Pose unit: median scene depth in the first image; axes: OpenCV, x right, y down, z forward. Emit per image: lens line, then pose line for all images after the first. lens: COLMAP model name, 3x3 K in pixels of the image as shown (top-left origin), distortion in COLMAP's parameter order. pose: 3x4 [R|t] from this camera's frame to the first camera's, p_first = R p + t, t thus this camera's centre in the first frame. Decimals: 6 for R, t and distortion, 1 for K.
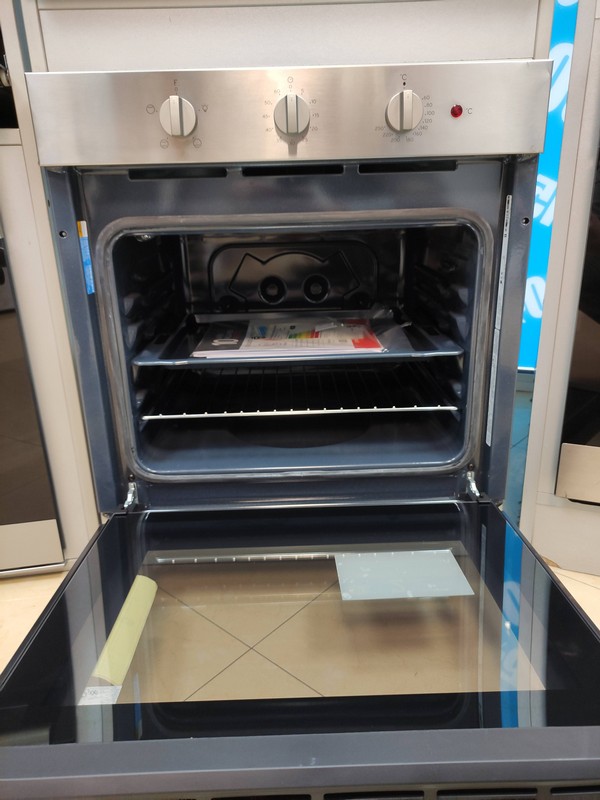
lens RADIAL K [[601.0, 0, 300.0], [0, 601.0, 400.0], [0, 0, 1]] dist [0.039167, -0.031470]
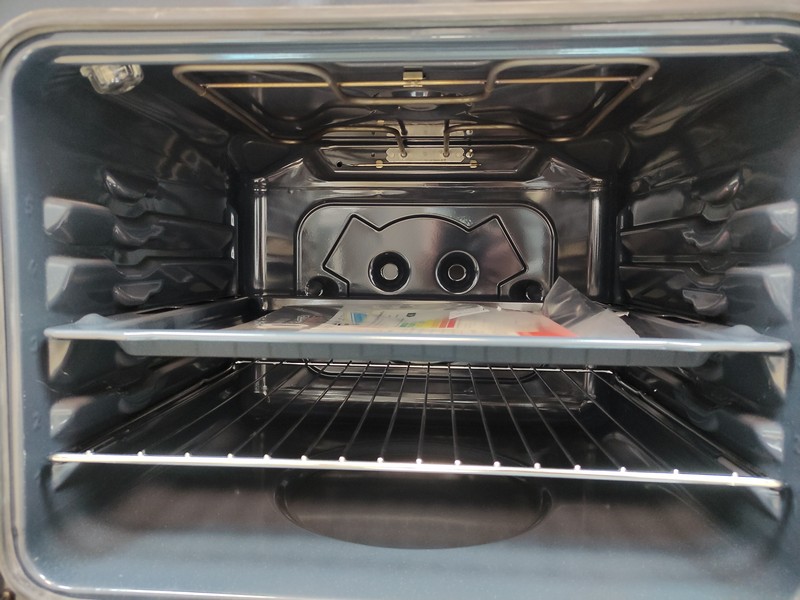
lens RADIAL K [[601.0, 0, 400.0], [0, 601.0, 300.0], [0, 0, 1]] dist [0.039167, -0.031470]
pose [[0.995619, 0.045570, -0.081648, 0.027054], [-0.063981, 0.968792, -0.239477, 0.006829], [0.068187, 0.243652, 0.967463, 0.490865]]
